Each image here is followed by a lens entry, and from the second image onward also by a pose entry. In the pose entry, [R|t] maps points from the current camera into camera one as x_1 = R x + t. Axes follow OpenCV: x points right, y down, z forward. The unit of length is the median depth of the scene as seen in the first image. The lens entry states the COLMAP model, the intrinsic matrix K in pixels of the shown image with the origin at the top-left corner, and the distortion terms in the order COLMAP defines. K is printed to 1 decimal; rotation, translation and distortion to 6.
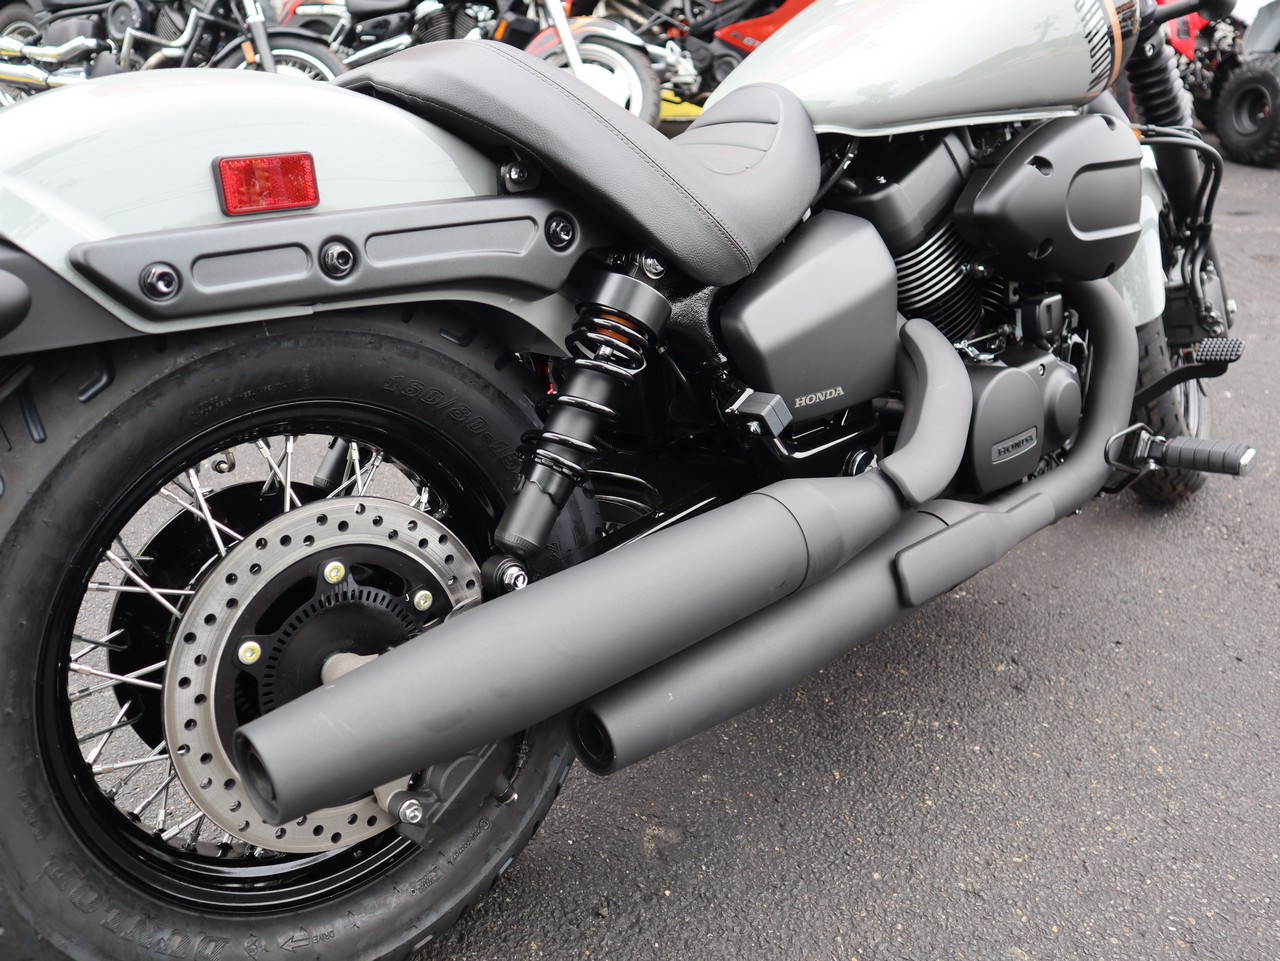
lens RADIAL K [[1107.3, 0, 640.0], [0, 1107.3, 480.5], [0, 0, 1]] dist [-0.099279, 0.080632]
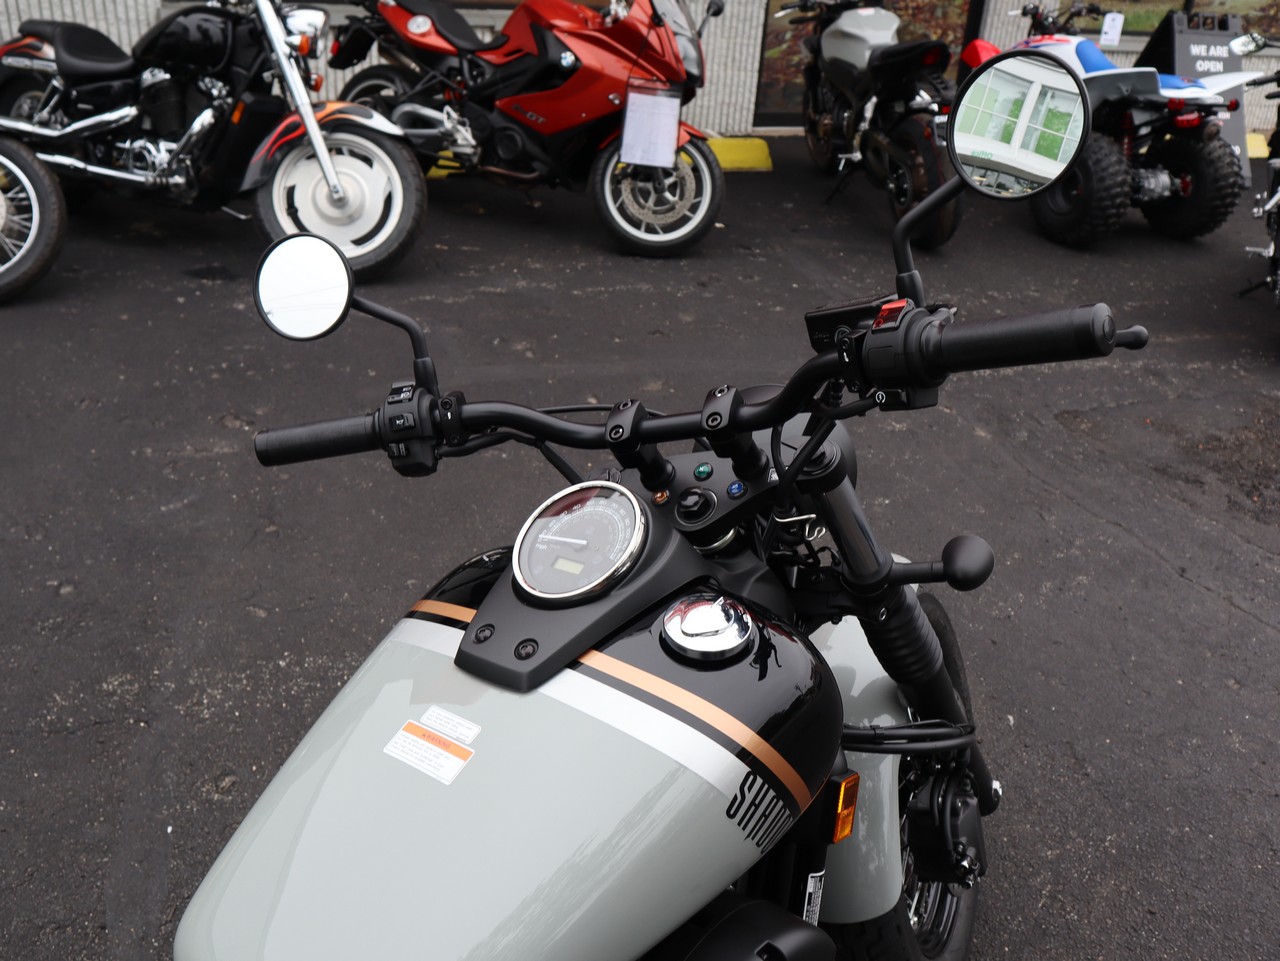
lens RADIAL K [[1107.3, 0, 640.0], [0, 1107.3, 480.5], [0, 0, 1]] dist [-0.099279, 0.080632]
pose [[0.990675, -0.019607, 0.134829, 0.073123], [0.011482, 0.998085, 0.060782, -0.189039], [-0.135763, -0.058667, 0.989003, 0.099018]]
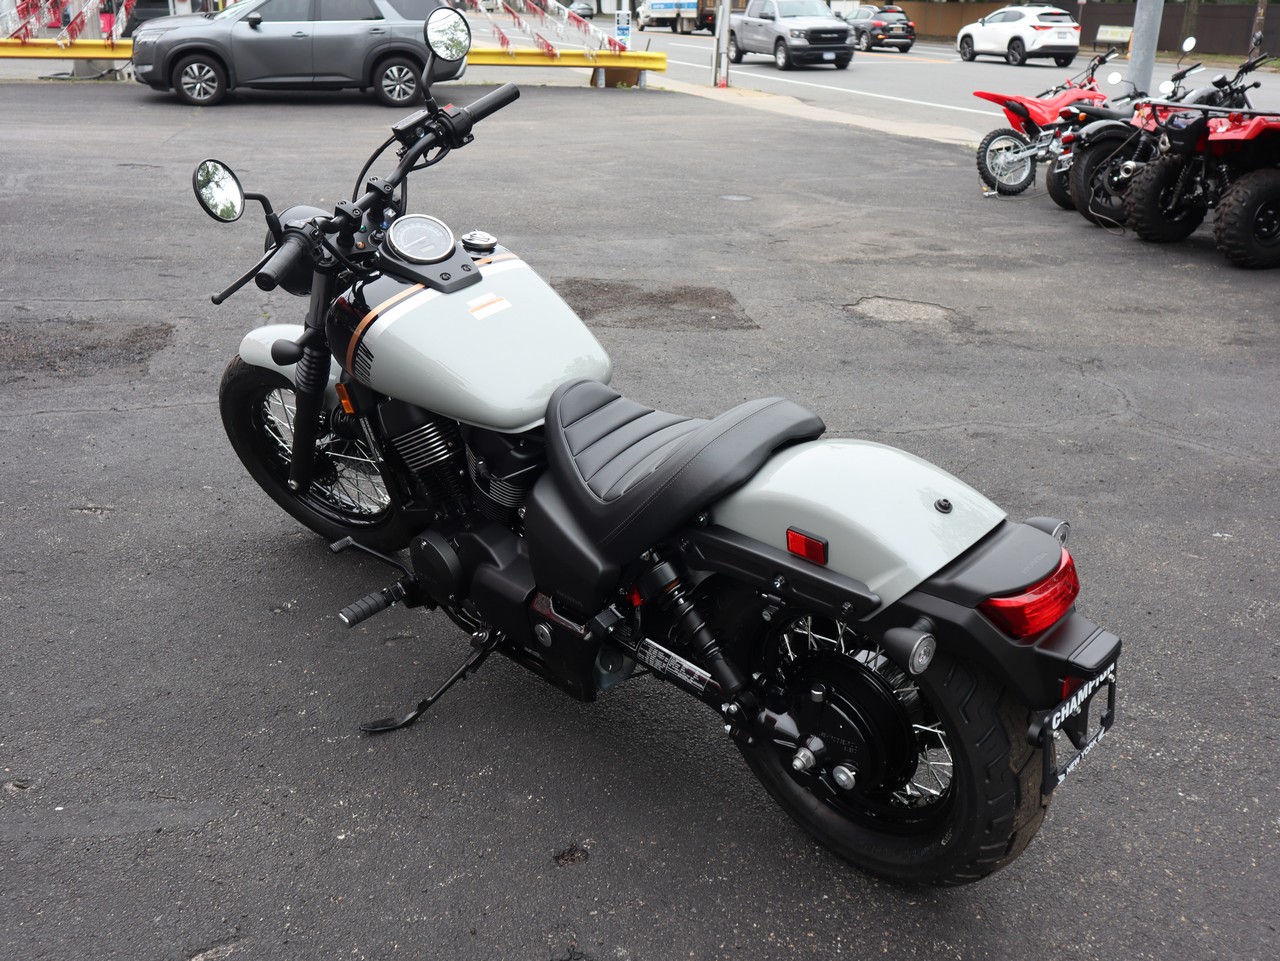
lens RADIAL K [[1188.4, 0, 640.0], [0, 1188.4, 480.5], [0, 0, 1]] dist [-0.081978, 0.106213]
pose [[-0.012814, -0.391035, 0.920286, -0.416655], [0.386495, 0.846893, 0.365232, -0.225474], [-0.922202, 0.360366, 0.140281, 0.189145]]
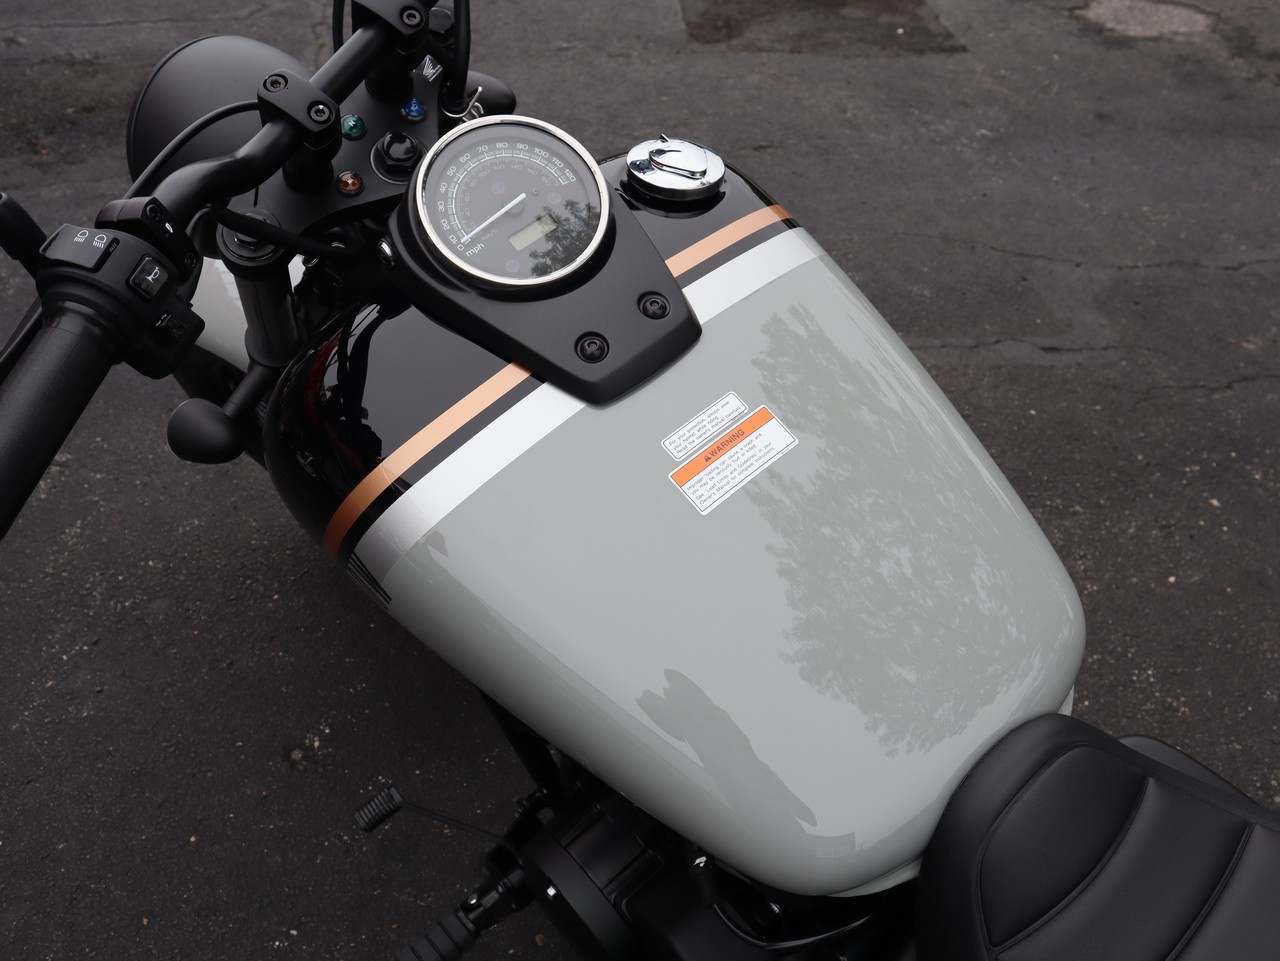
lens RADIAL K [[1073.9, 0, 640.0], [0, 1073.9, 480.5], [0, 0, 1]] dist [-0.106597, 0.089869]
pose [[0.057322, -0.668561, 0.741445, -0.047208], [0.419526, 0.690043, 0.589778, -0.218896], [-0.905931, 0.277248, 0.320034, 0.255250]]
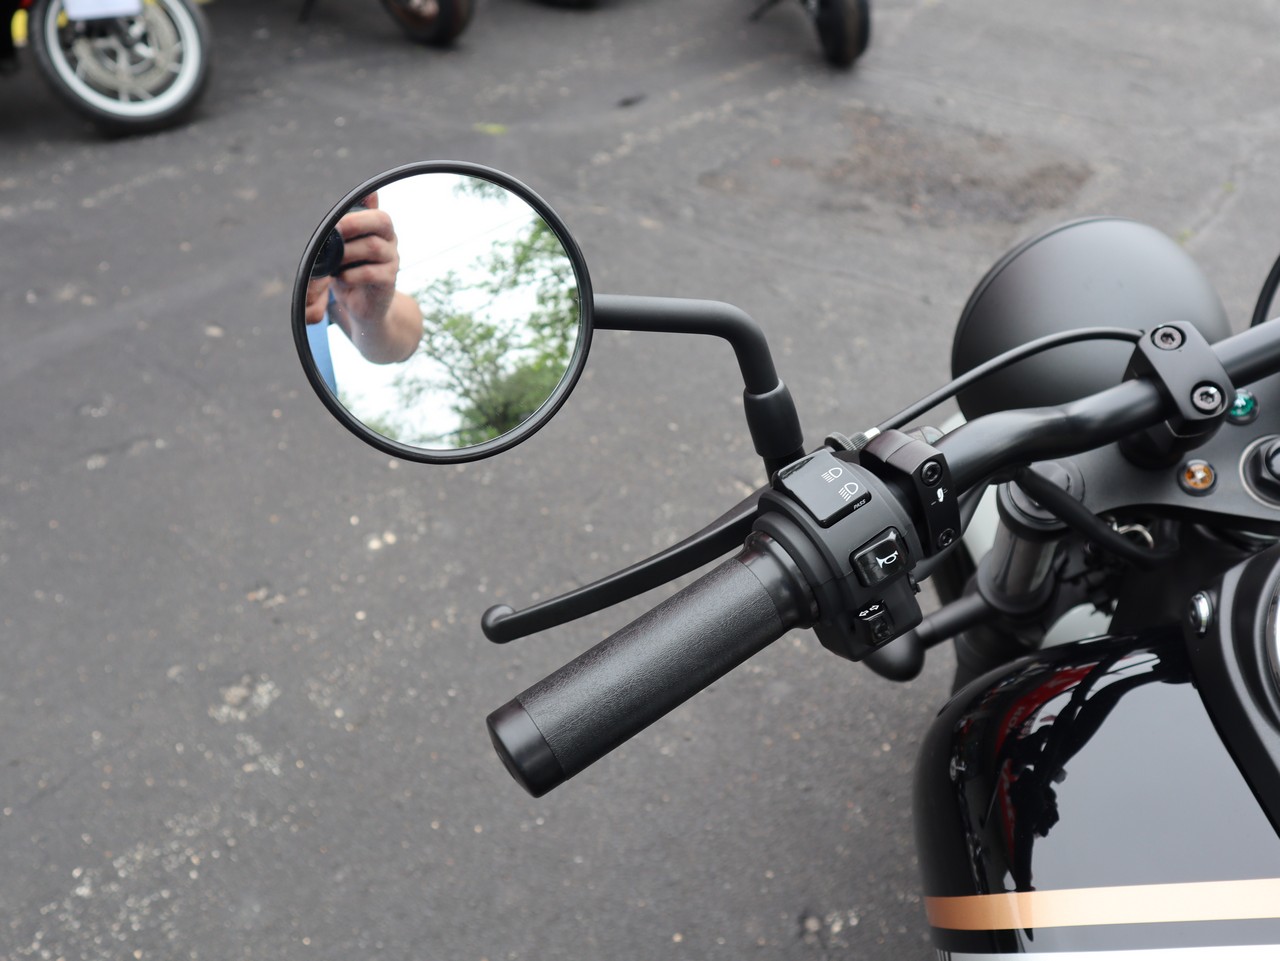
lens RADIAL K [[1081.1, 0, 643.4], [0, 1081.1, 487.3], [0, 0, 1]] dist [-0.105522, 0.085745]
pose [[0.757457, -0.408666, 0.509166, -0.005709], [0.289221, 0.909207, 0.299489, -0.226819], [-0.585329, -0.079589, 0.806880, 0.275999]]
